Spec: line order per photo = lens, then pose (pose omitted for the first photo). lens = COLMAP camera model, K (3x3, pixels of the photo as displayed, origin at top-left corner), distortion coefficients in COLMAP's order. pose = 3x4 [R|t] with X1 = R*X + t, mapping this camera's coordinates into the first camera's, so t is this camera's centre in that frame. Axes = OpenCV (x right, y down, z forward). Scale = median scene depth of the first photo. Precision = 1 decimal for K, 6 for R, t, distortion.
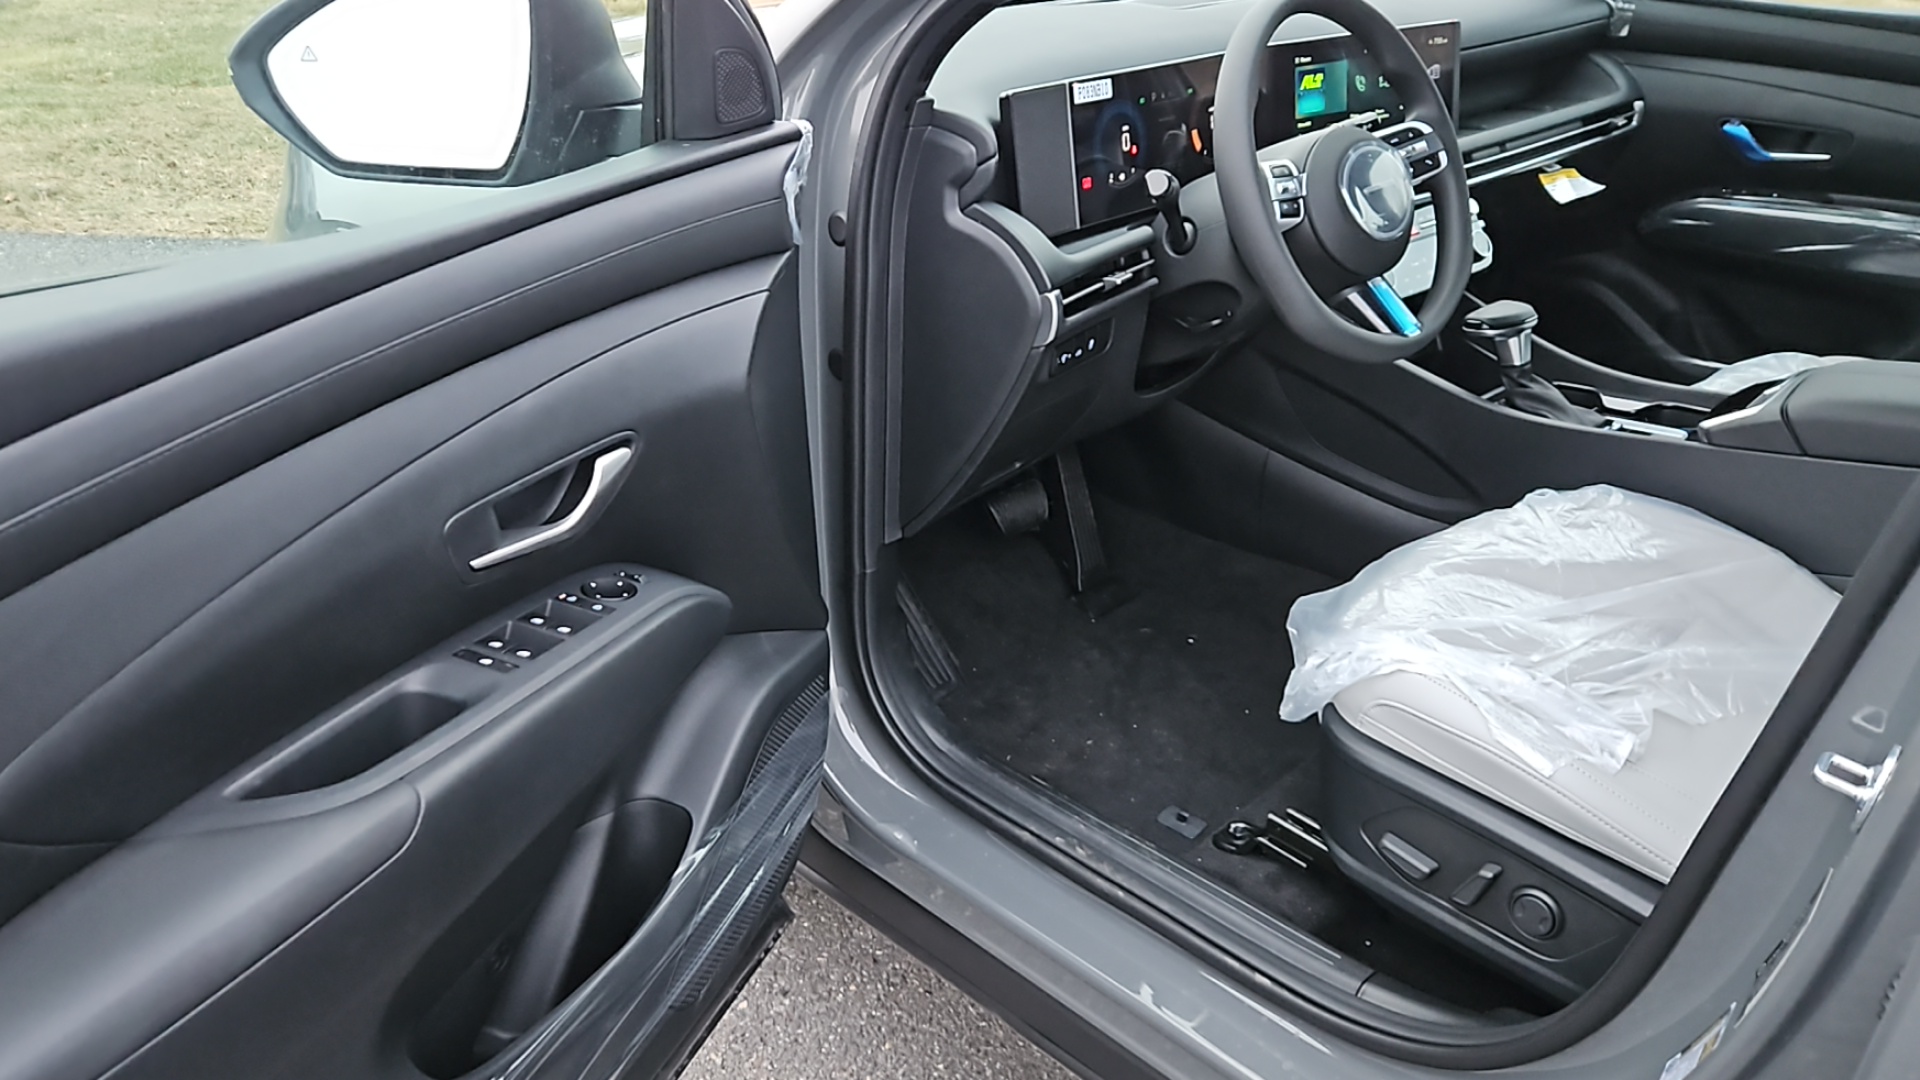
lens RADIAL K [[1390.7, 0, 949.1], [0, 1390.7, 534.8], [0, 0, 1]] dist [0.069981, -0.045919]
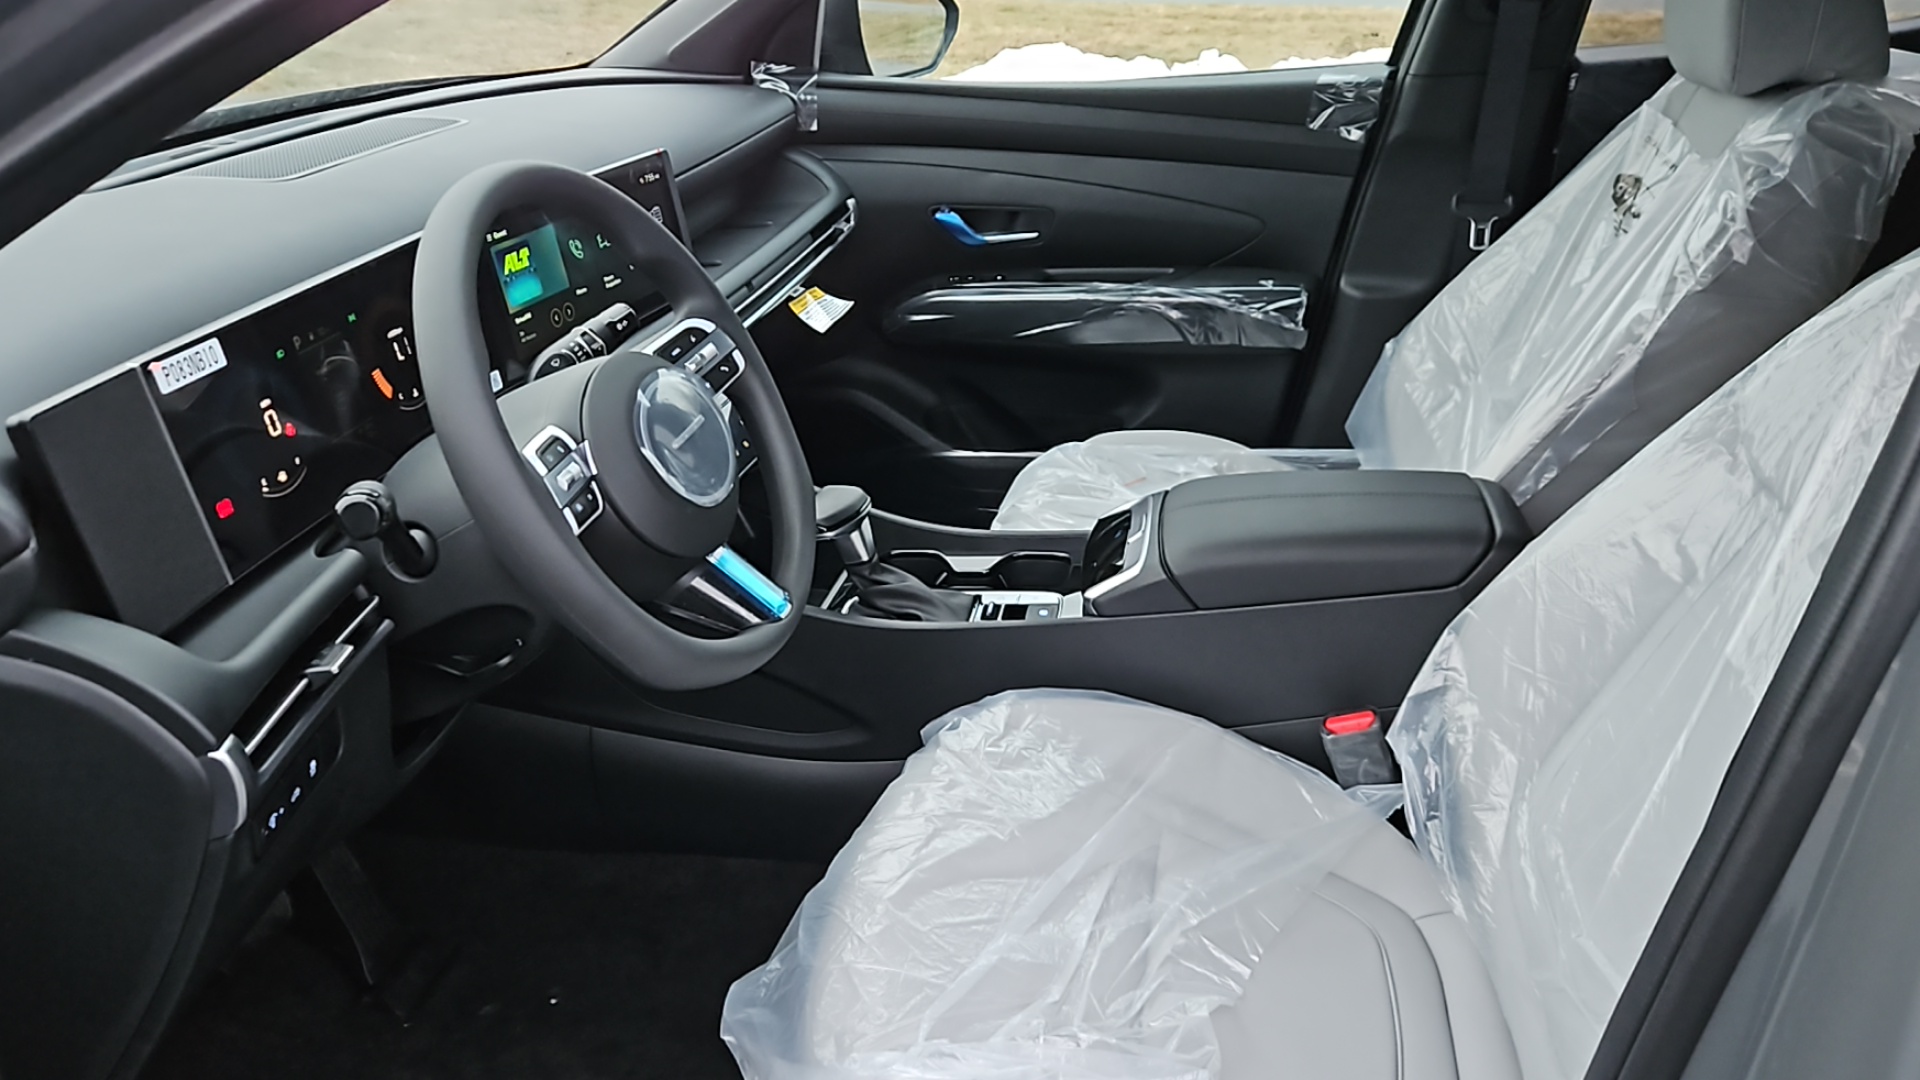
lens RADIAL K [[1390.7, 0, 949.1], [0, 1390.7, 534.8], [0, 0, 1]] dist [0.069981, -0.045919]
pose [[0.823426, -0.257060, 0.505855, 0.039612], [0.269507, 0.961699, 0.050006, -0.165196], [-0.499335, 0.095155, 0.861168, 0.282110]]
